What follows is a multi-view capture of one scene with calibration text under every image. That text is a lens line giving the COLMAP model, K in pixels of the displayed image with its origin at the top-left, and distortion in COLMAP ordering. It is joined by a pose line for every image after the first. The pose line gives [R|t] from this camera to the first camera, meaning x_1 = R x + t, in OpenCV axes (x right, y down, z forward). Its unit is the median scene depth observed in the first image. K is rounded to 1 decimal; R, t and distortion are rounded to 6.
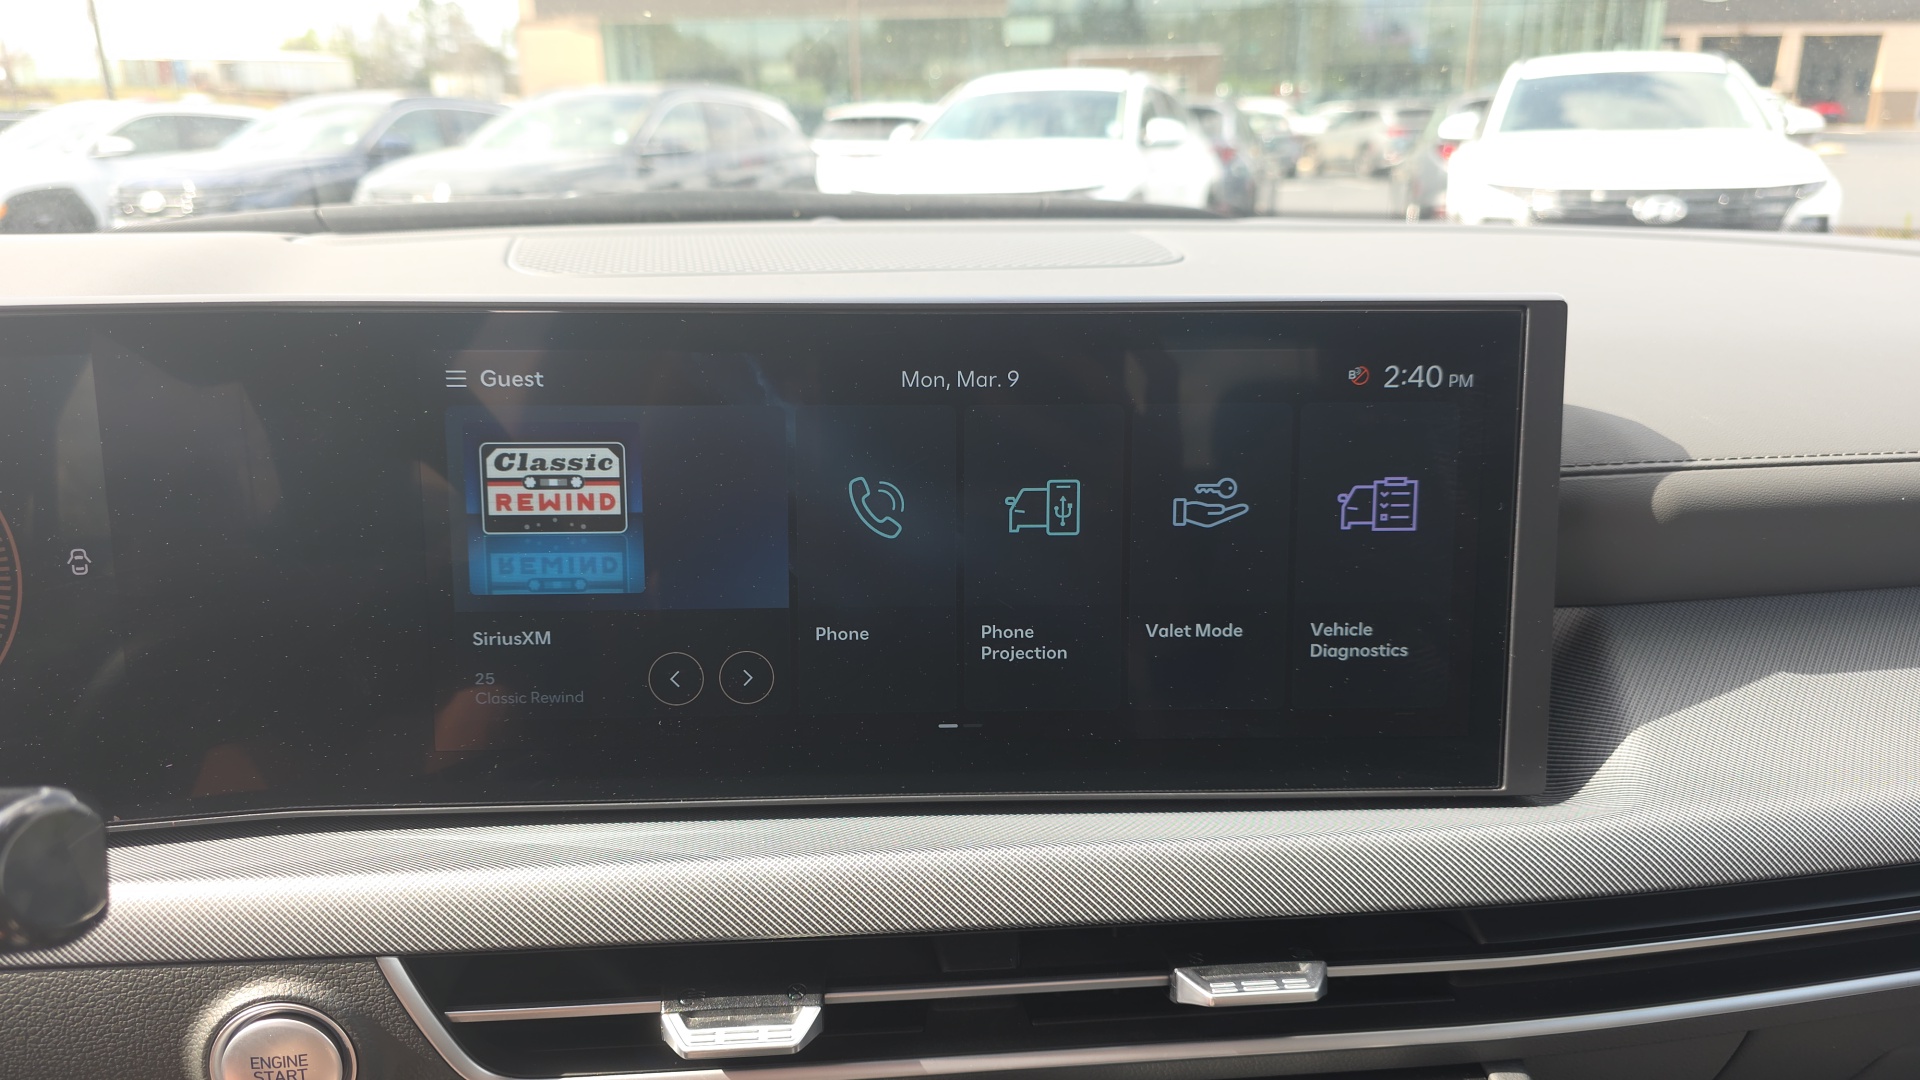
lens RADIAL K [[1401.8, 0, 959.5], [0, 1401.8, 524.4], [0, 0, 1]] dist [0.056293, -0.076763]
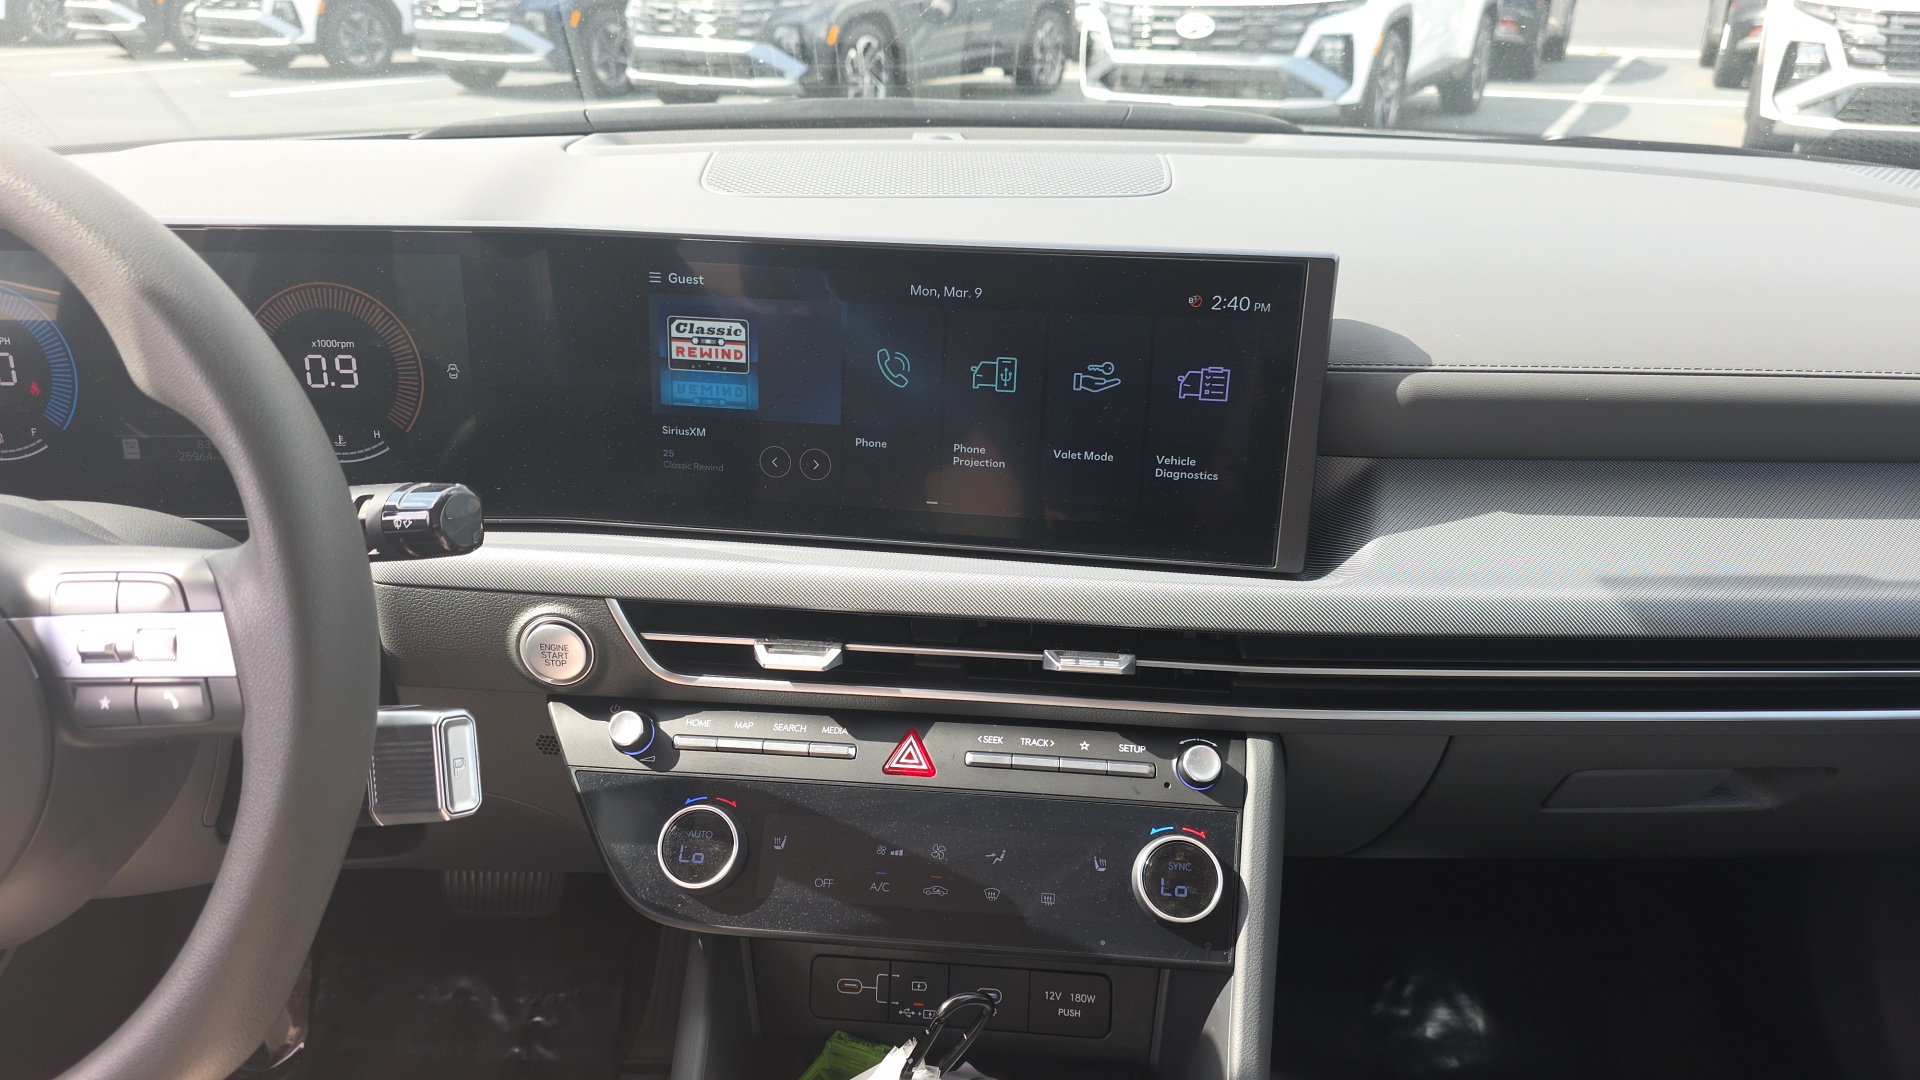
lens RADIAL K [[1321.0, 0, 940.5], [0, 1321.0, 541.3], [0, 0, 1]] dist [0.111129, -0.131150]
pose [[0.981850, 0.081863, -0.171083, 0.284071], [-0.056463, 0.987316, 0.148387, -0.045539], [0.181060, -0.136034, 0.974018, -0.553220]]
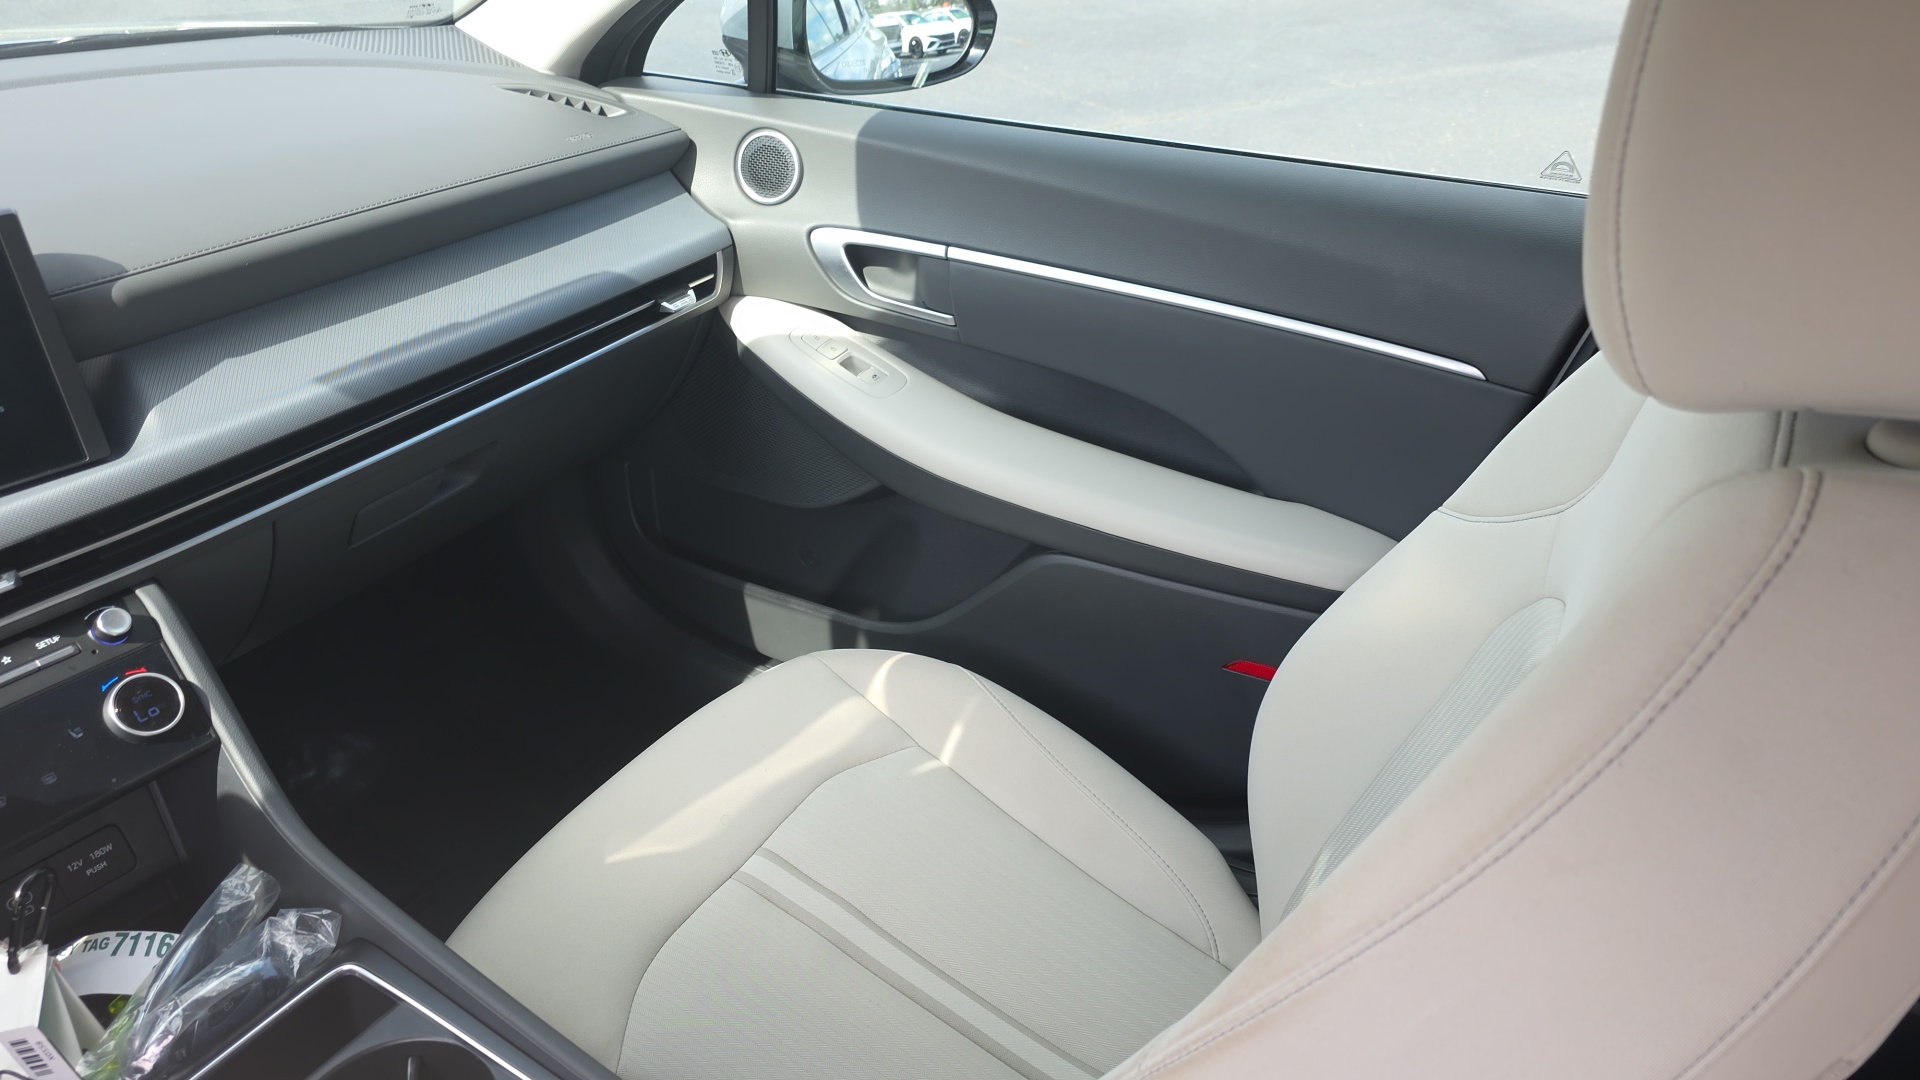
lens RADIAL K [[1294.9, 0, 995.7], [0, 1294.9, 537.5], [0, 0, 1]] dist [0.086913, -0.104710]
pose [[0.645046, -0.370878, 0.668106, -0.077897], [0.170244, 0.922094, 0.347504, -0.147655], [-0.744938, -0.110415, 0.657933, -1.266675]]
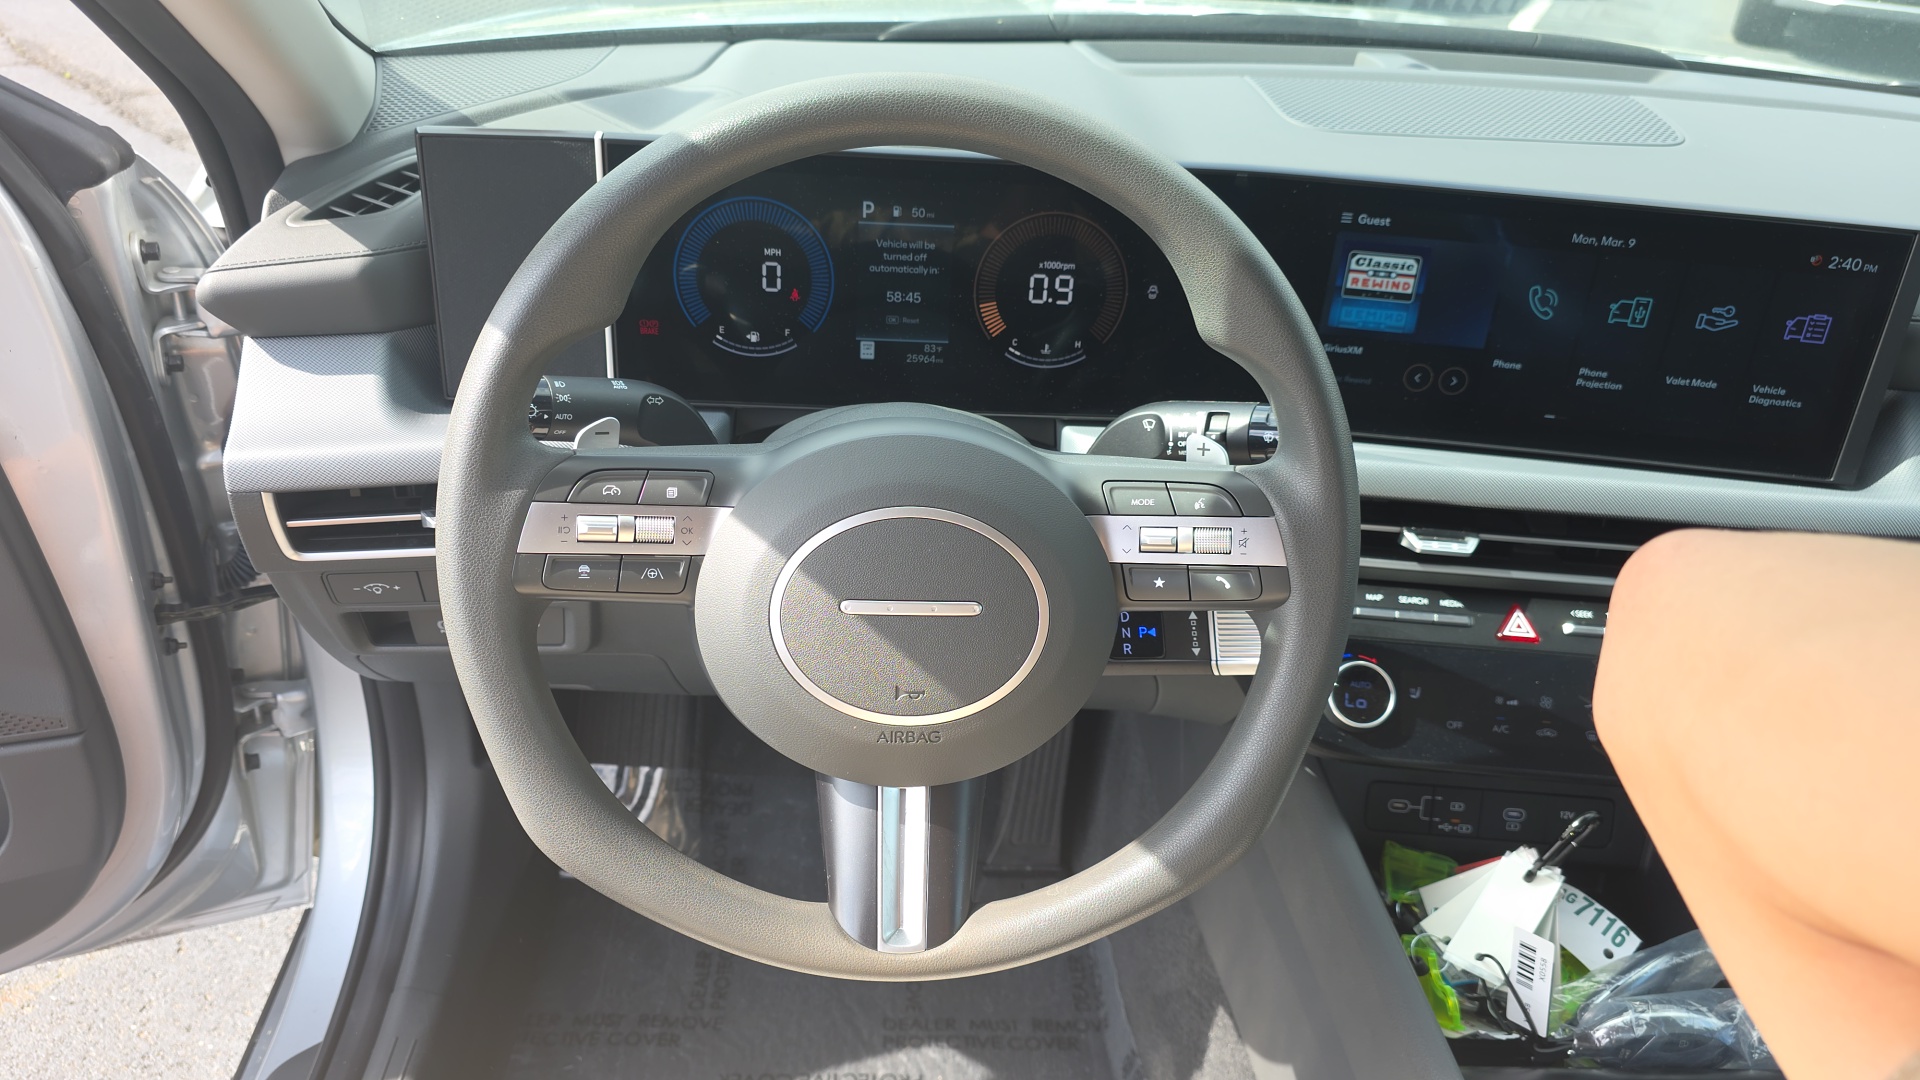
lens RADIAL K [[1307.2, 0, 971.5], [0, 1307.2, 558.4], [0, 0, 1]] dist [0.061897, -0.083101]
pose [[0.988396, 0.125365, -0.085776, -0.652944], [-0.097688, 0.957022, 0.273068, -0.097182], [0.116322, -0.261519, 0.958163, -0.968872]]
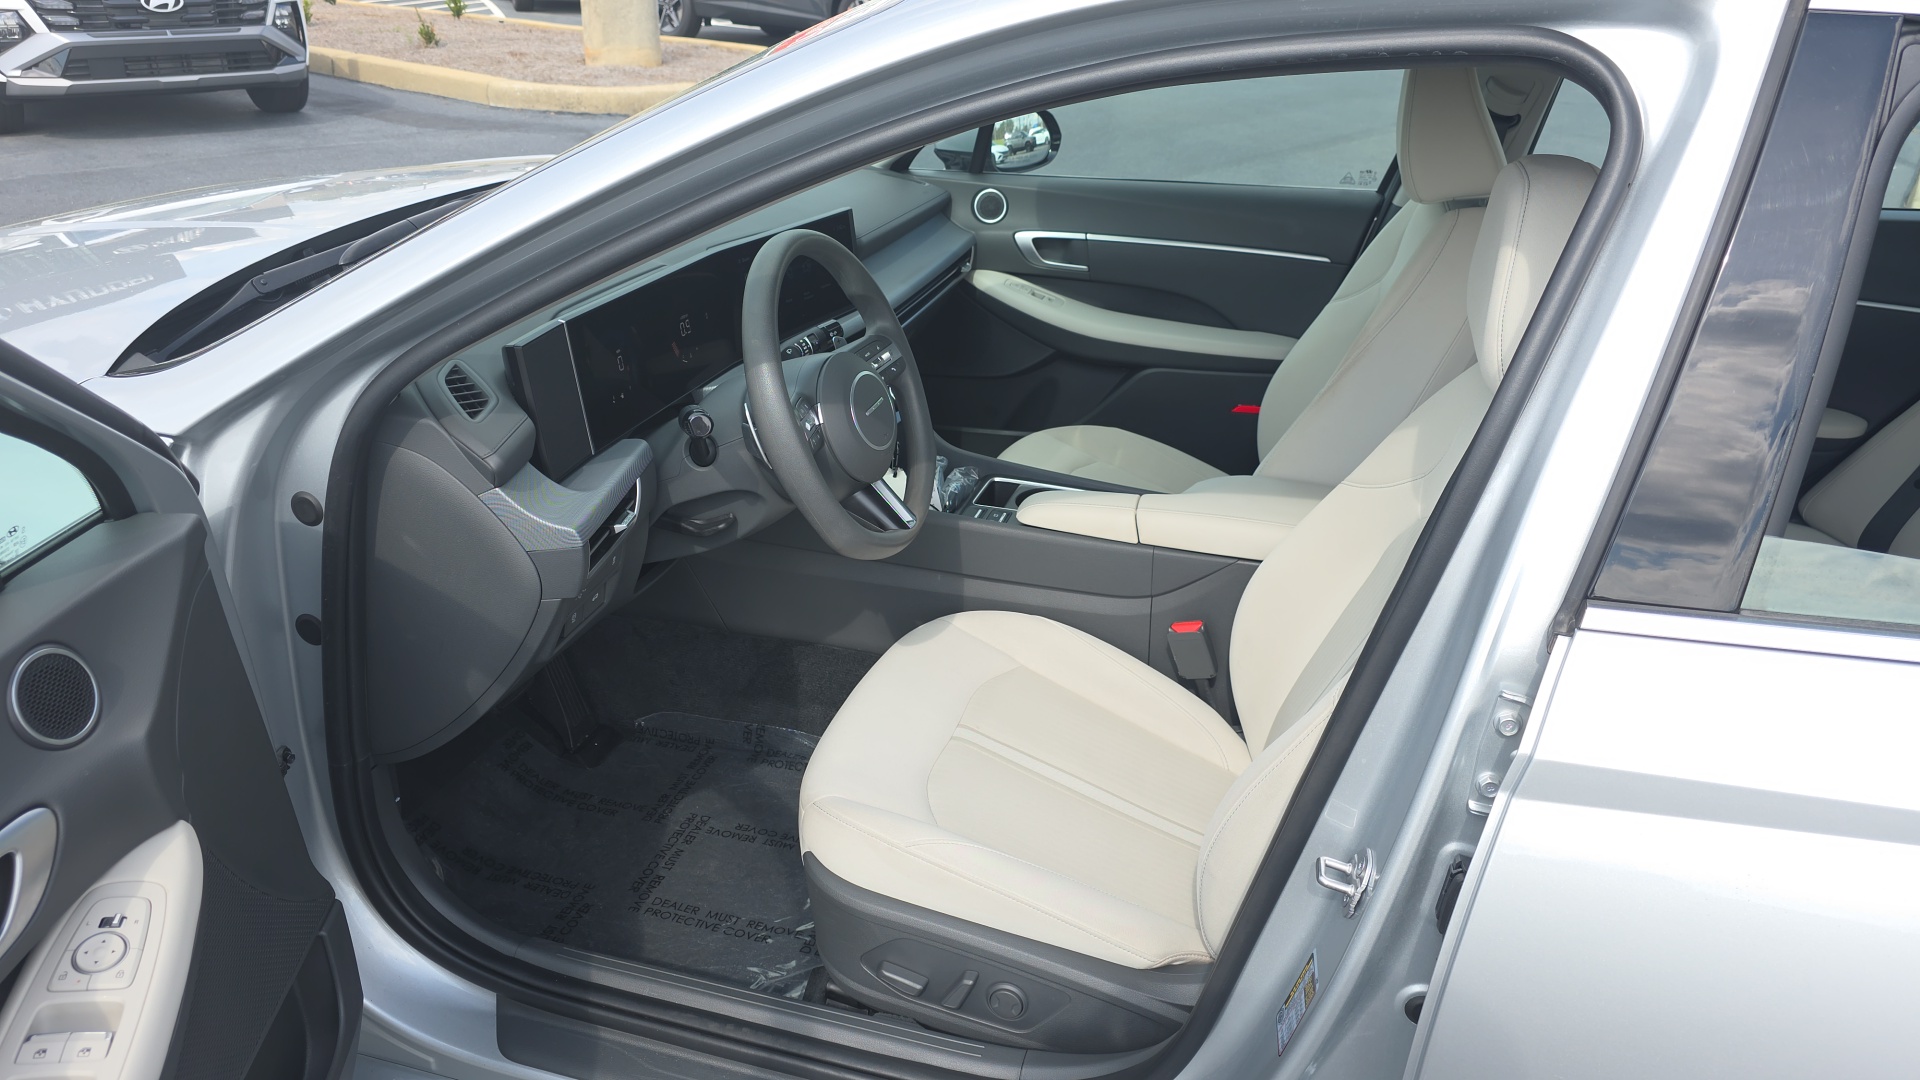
lens RADIAL K [[1280.6, 0, 959.7], [0, 1280.6, 566.7], [0, 0, 1]] dist [0.020738, -0.023413]
pose [[0.456410, -0.385501, 0.801922, -3.842691], [0.209683, 0.922486, 0.324119, -0.415806], [-0.864710, 0.020218, 0.501864, -1.792300]]
